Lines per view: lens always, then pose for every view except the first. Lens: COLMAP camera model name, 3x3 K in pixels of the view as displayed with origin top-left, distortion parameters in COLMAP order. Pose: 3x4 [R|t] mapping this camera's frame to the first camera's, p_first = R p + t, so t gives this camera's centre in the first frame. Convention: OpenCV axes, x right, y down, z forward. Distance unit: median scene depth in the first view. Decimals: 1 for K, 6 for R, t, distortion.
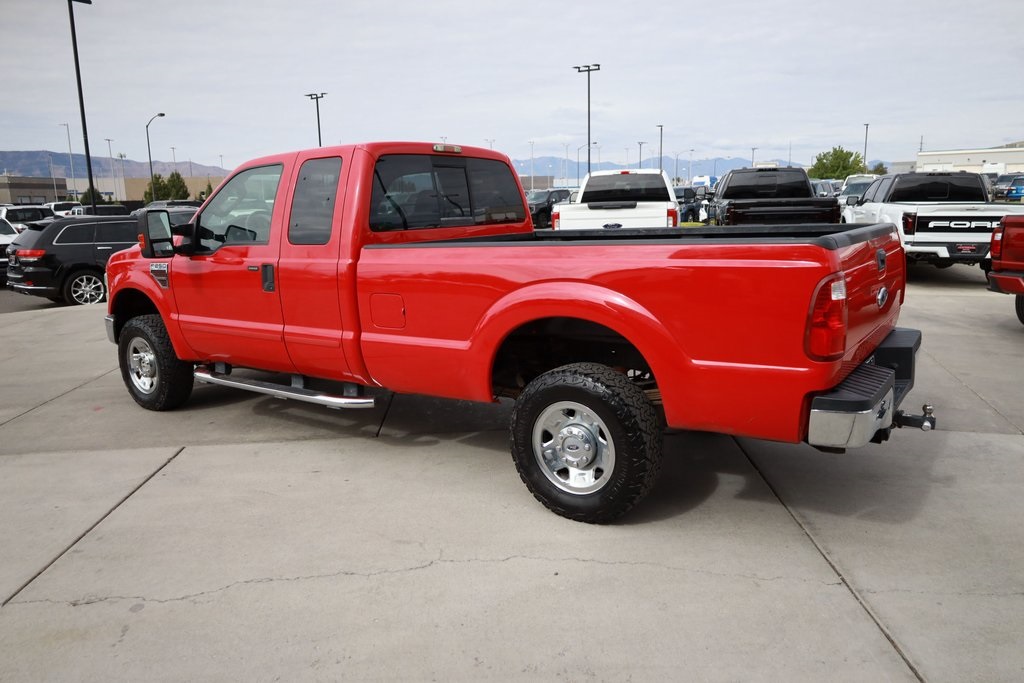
lens RADIAL K [[700.0, 0, 518.6], [0, 700.0, 349.0], [0, 0, 1]] dist [-0.003737, -0.001006]
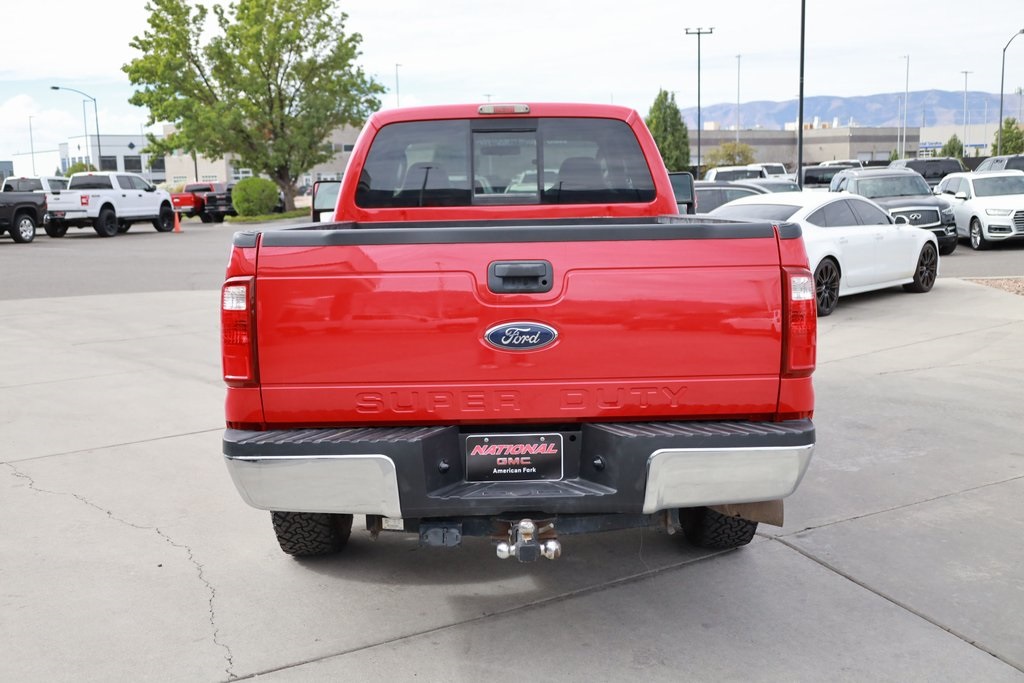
lens RADIAL K [[1066.9, 0, 516.9], [0, 1066.9, 338.2], [0, 0, 1]] dist [0.020709, 0.000000]
pose [[0.588919, 0.128664, -0.797885, 0.872427], [-0.160786, 0.986164, 0.040350, -0.072737], [0.792037, 0.104526, 0.601458, 0.280866]]
